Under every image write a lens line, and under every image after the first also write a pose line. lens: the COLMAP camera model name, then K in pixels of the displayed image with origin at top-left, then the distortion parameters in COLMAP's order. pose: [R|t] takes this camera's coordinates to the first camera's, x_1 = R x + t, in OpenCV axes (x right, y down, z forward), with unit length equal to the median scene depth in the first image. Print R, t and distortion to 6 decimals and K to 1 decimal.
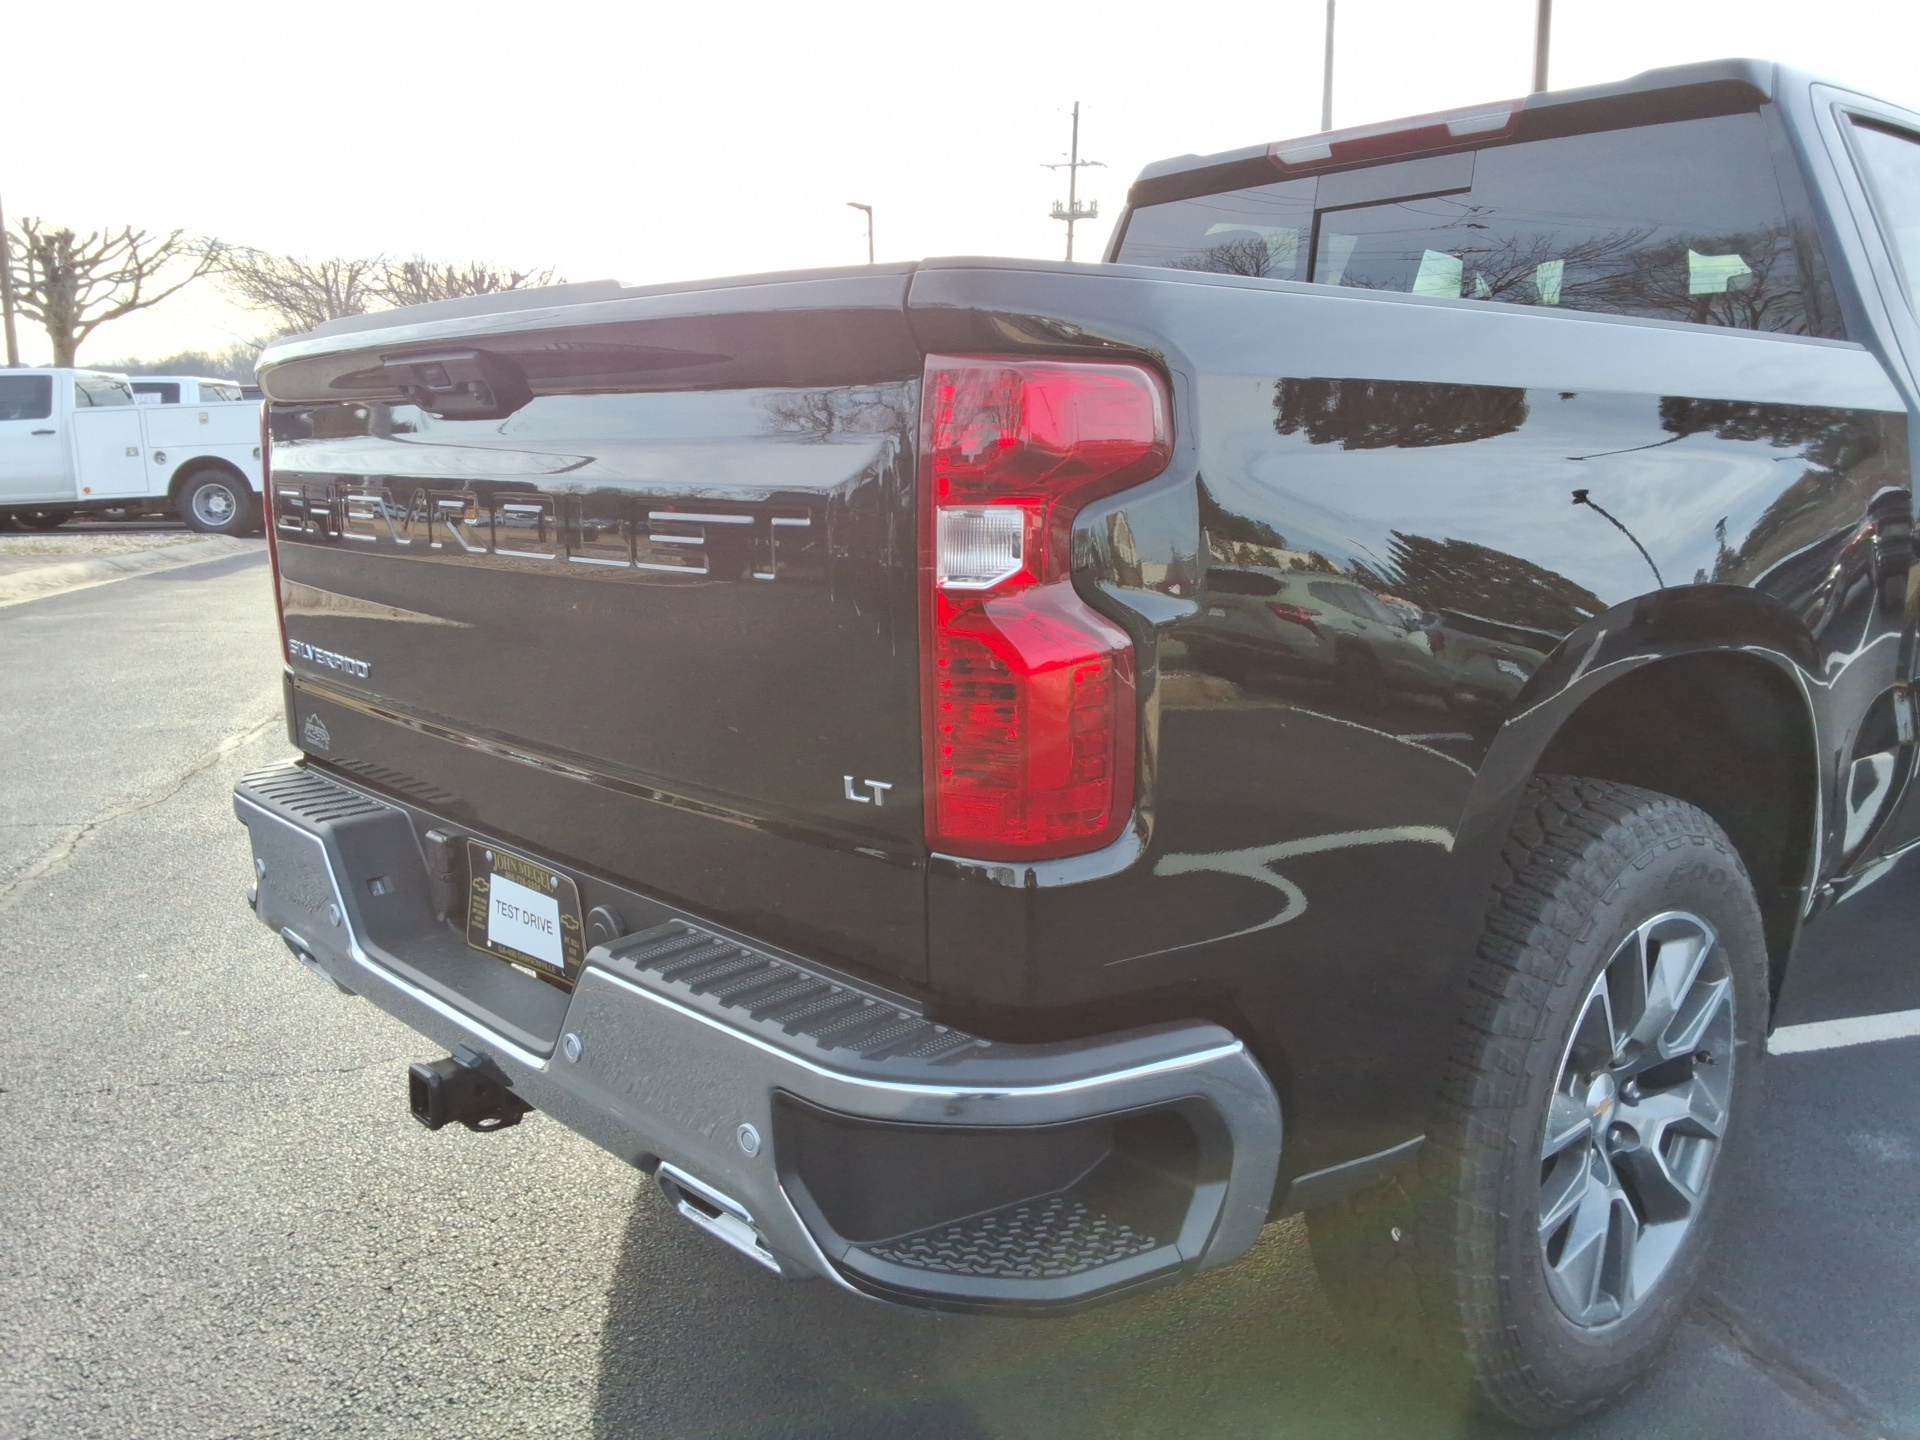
lens RADIAL K [[1558.5, 0, 954.2], [0, 1558.5, 697.0], [0, 0, 1]] dist [0.125584, -0.189258]
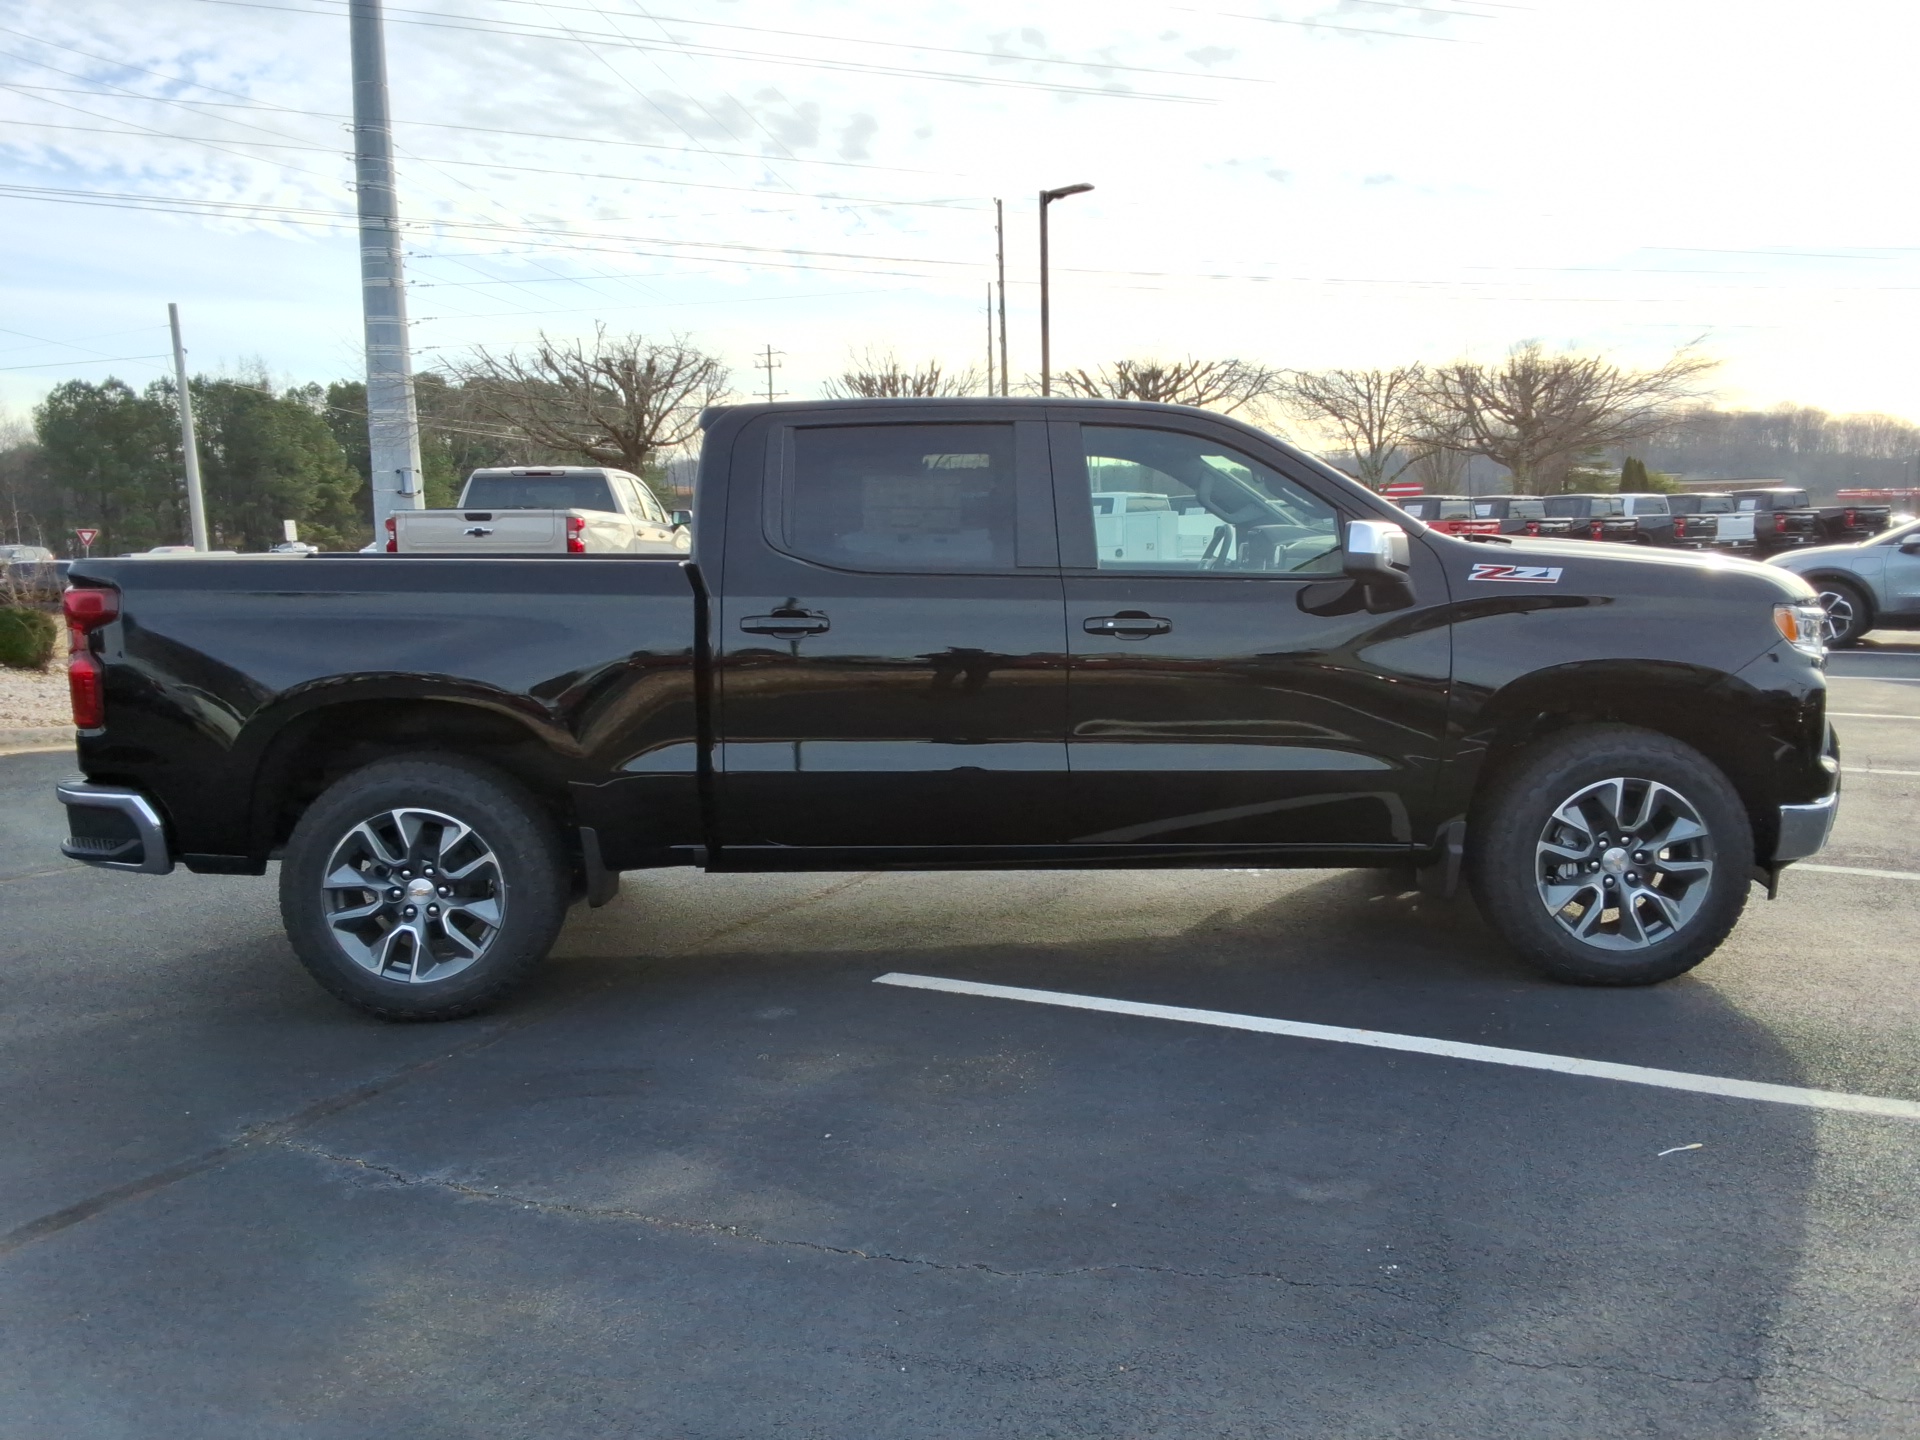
lens RADIAL K [[1558.5, 0, 967.3], [0, 1558.5, 721.0], [0, 0, 1]] dist [0.125584, -0.189258]
pose [[0.741956, 0.081371, -0.665493, 2.442382], [-0.103016, 0.994657, 0.006766, -0.089477], [0.662487, 0.063536, 0.746374, -0.213350]]
